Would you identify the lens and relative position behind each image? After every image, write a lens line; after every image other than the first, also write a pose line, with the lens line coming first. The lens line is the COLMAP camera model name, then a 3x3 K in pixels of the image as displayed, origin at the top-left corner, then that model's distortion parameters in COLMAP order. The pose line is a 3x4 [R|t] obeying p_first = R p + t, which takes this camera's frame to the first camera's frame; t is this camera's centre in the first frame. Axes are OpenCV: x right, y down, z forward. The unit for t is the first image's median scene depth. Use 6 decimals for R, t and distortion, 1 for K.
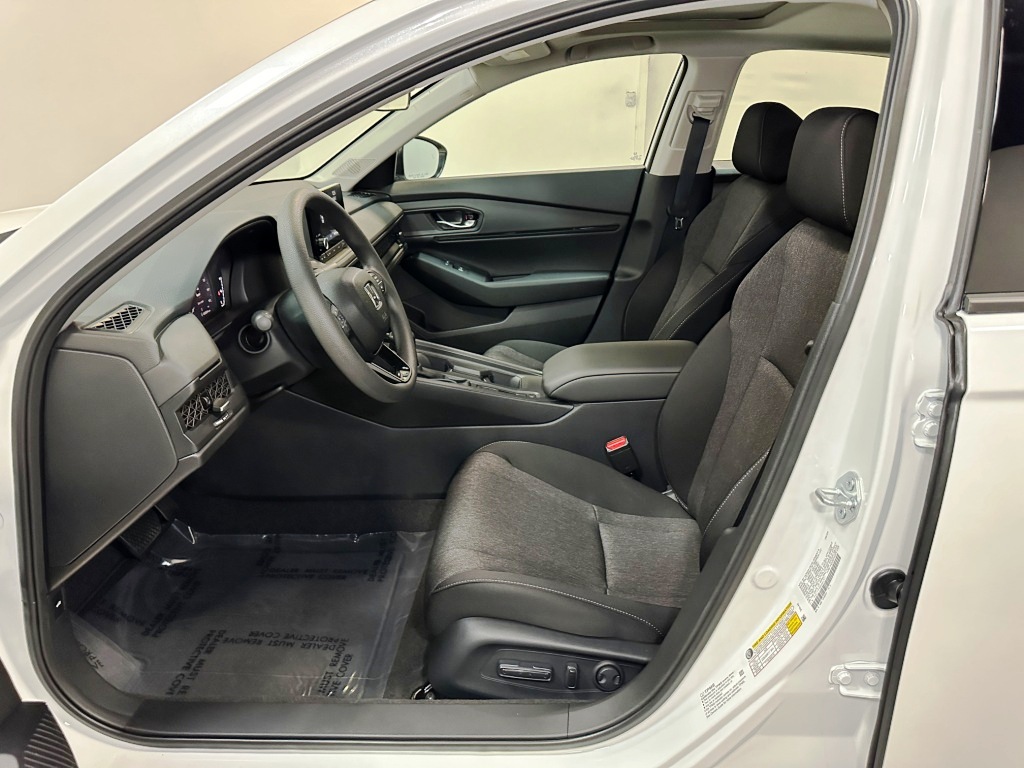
lens RADIAL K [[713.1, 0, 514.7], [0, 713.1, 387.4], [0, 0, 1]] dist [0.019902, -0.034995]
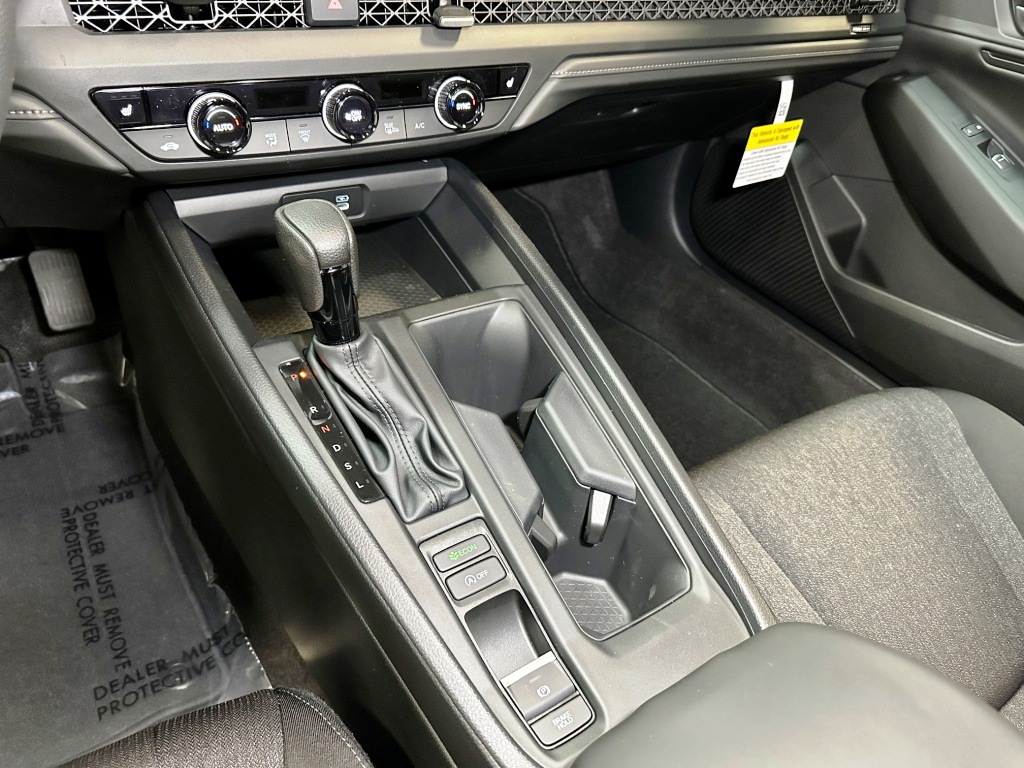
lens RADIAL K [[713.1, 0, 520.7], [0, 713.1, 383.5], [0, 0, 1]] dist [0.019902, -0.034995]
pose [[0.586490, 0.583790, -0.561444, 0.057717], [-0.433119, 0.811793, 0.391663, -0.118709], [0.684425, 0.013465, 0.728959, 0.612836]]
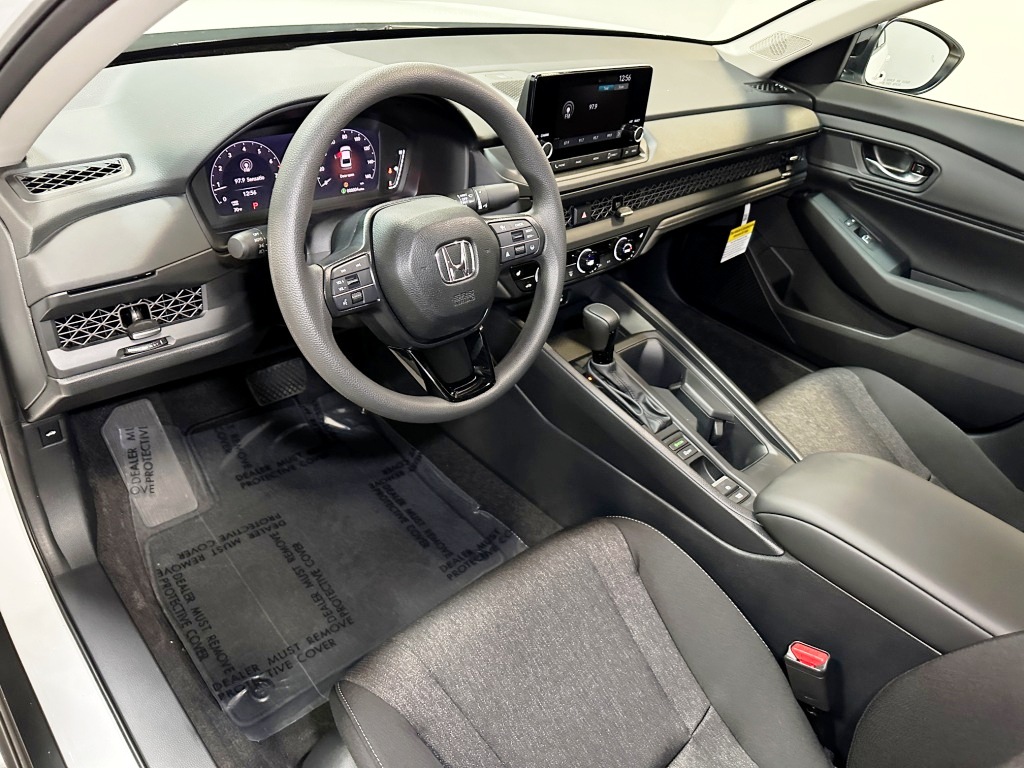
lens RADIAL K [[713.1, 0, 501.3], [0, 713.1, 385.0], [0, 0, 1]] dist [0.019902, -0.034995]
pose [[0.688265, 0.494904, -0.530435, 0.119920], [-0.384453, 0.868882, 0.311834, -0.134471], [0.615213, -0.010697, 0.788288, 0.287277]]
